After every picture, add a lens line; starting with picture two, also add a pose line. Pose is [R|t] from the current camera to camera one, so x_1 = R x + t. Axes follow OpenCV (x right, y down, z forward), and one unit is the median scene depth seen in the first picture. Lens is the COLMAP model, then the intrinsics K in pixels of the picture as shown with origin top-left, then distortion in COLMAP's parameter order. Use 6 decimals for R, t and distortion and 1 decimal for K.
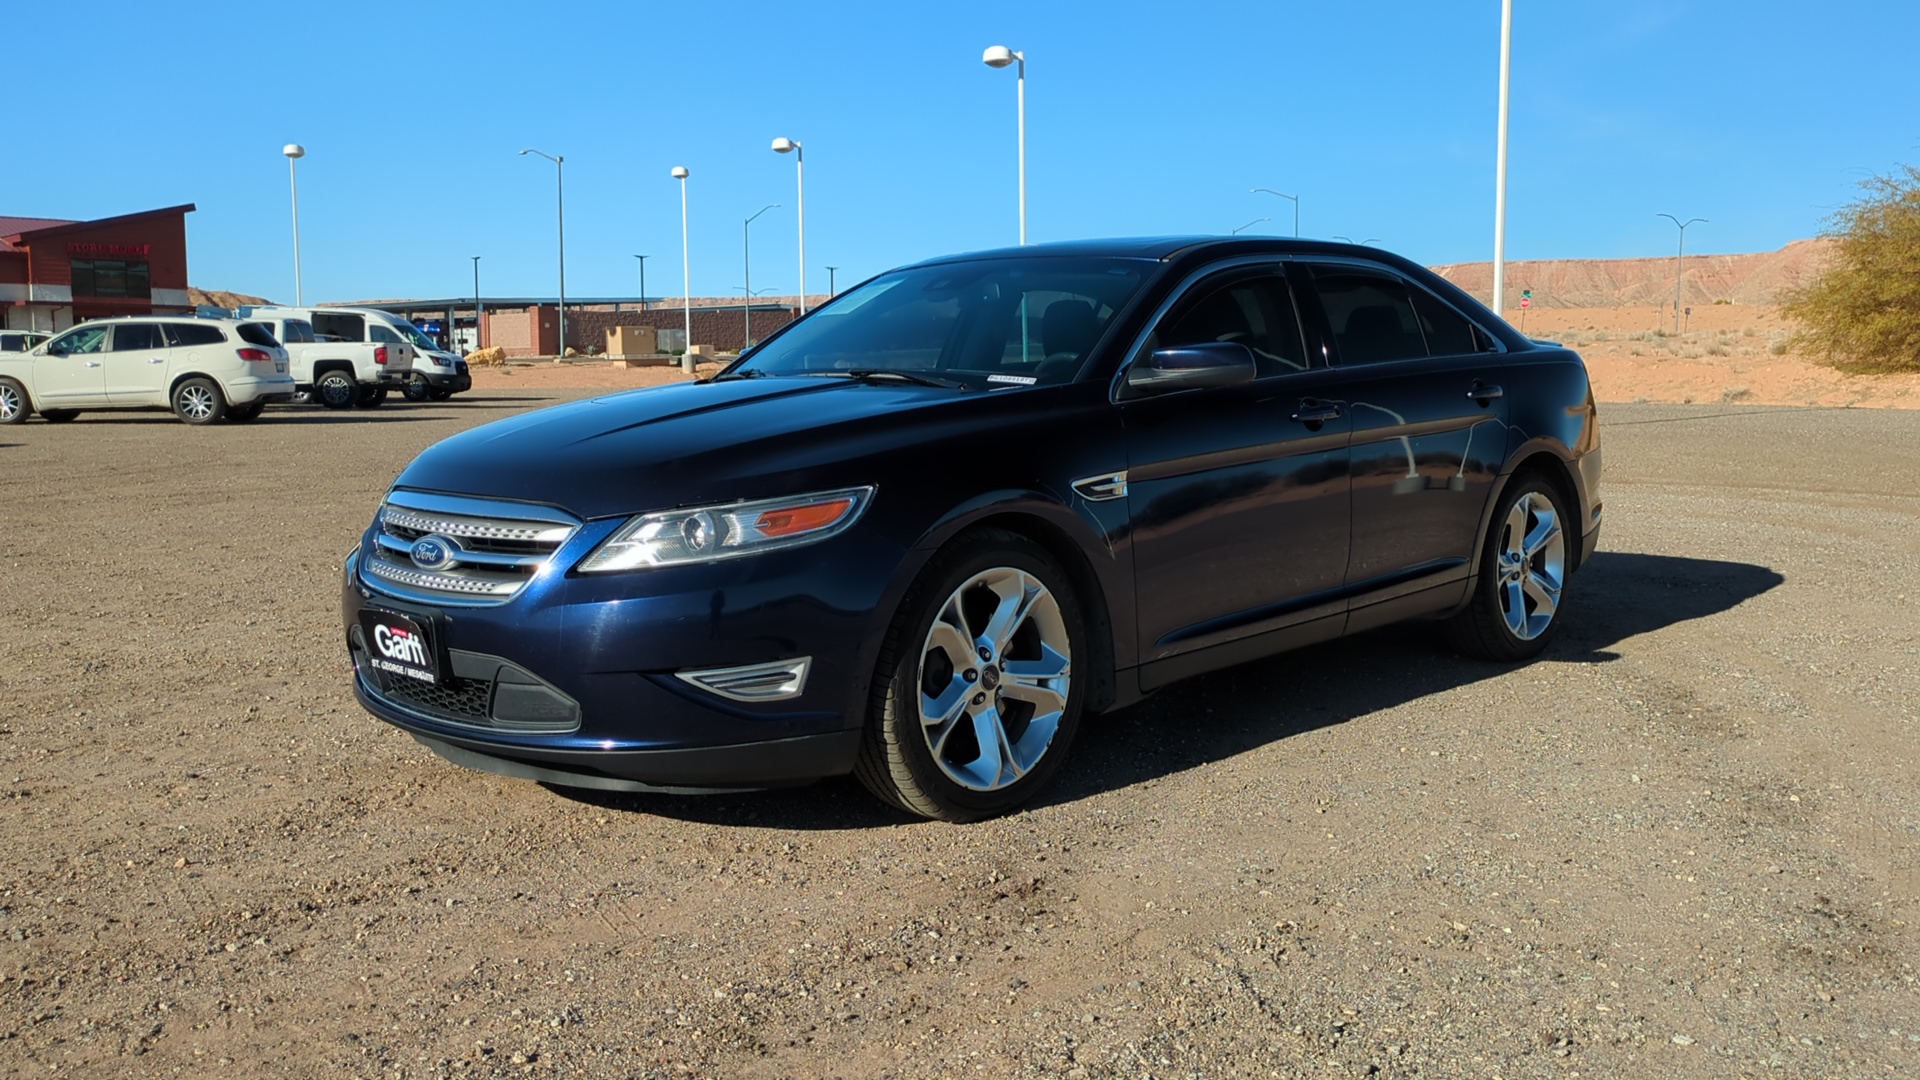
lens RADIAL K [[1695.1, 0, 960.0], [0, 1695.1, 540.0], [0, 0, 1]] dist [0.070411, -0.005300]
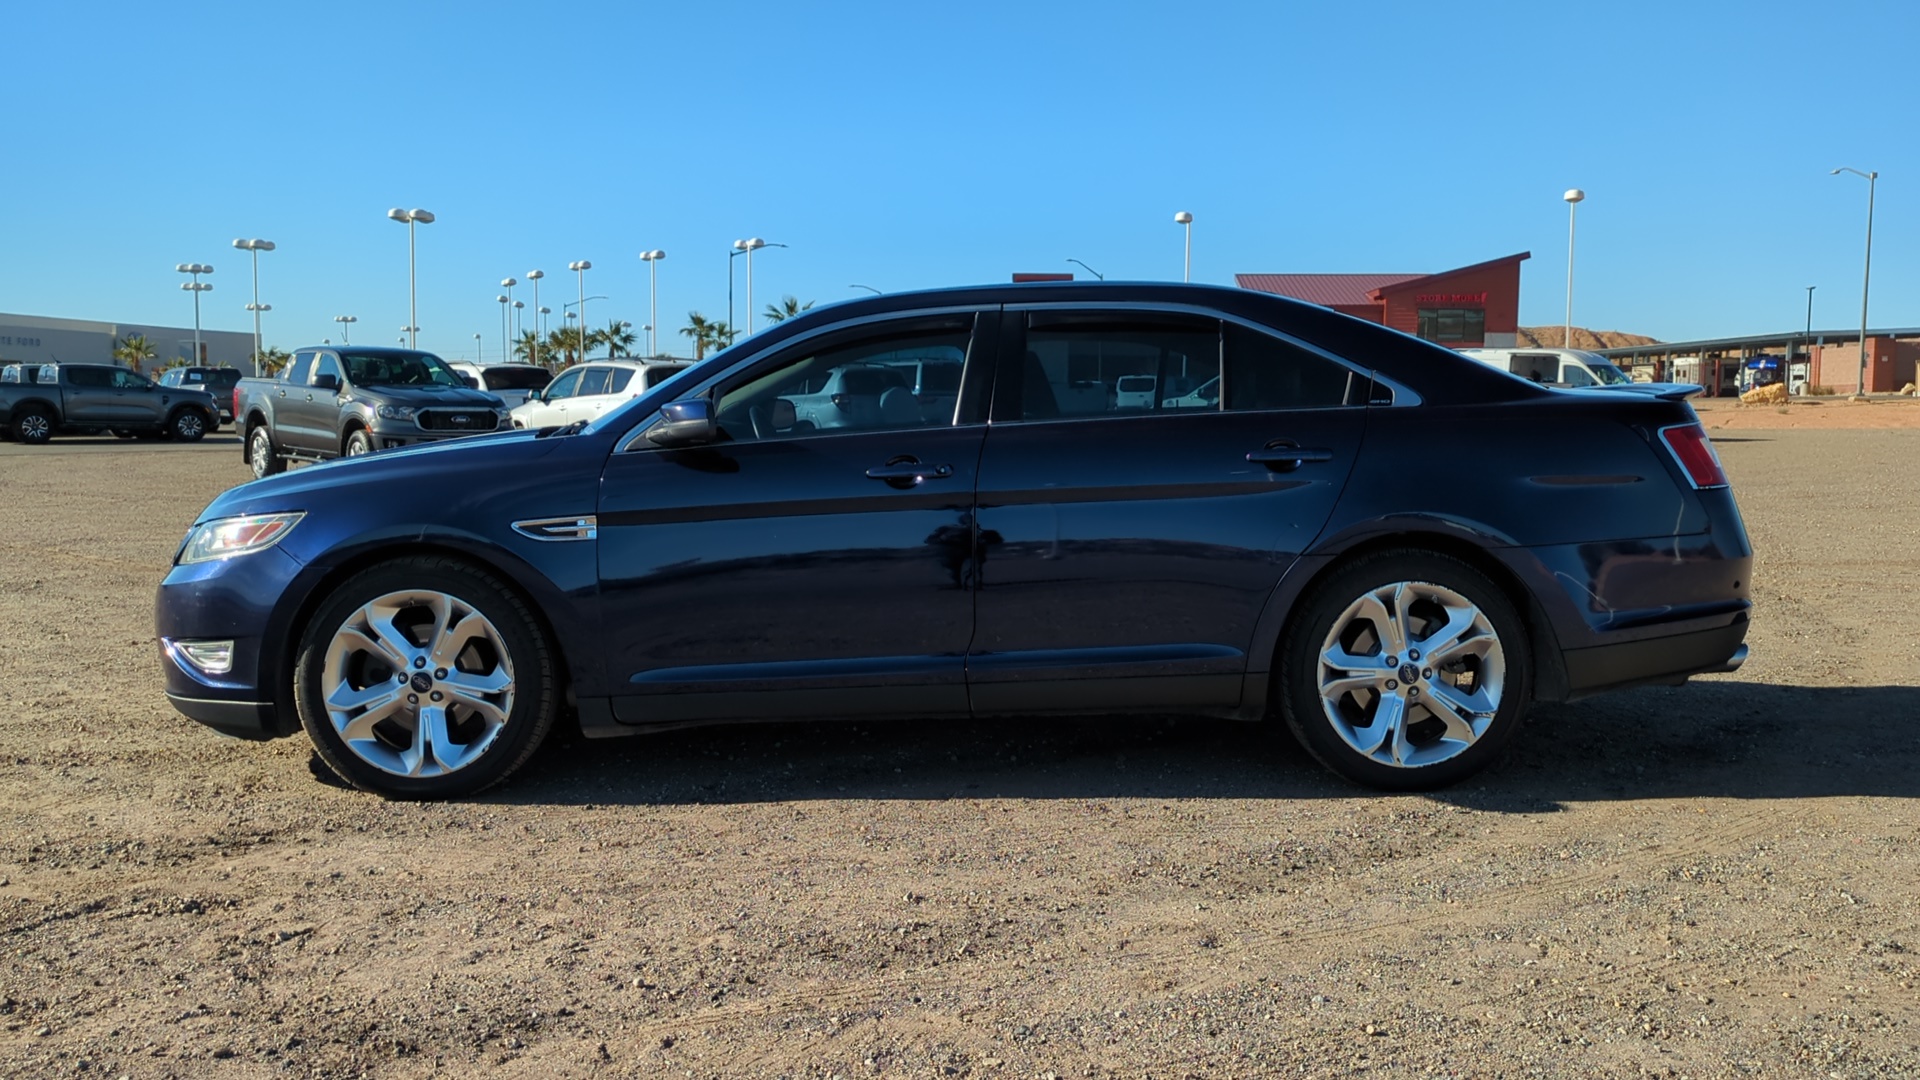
lens RADIAL K [[1686.9, 0, 960.0], [0, 1686.9, 540.0], [0, 0, 1]] dist [0.054830, 0.001268]
pose [[0.709718, 0.063460, -0.701622, 0.728398], [-0.078188, 0.996877, 0.011076, -0.039535], [0.700133, 0.046998, 0.712464, 0.275476]]
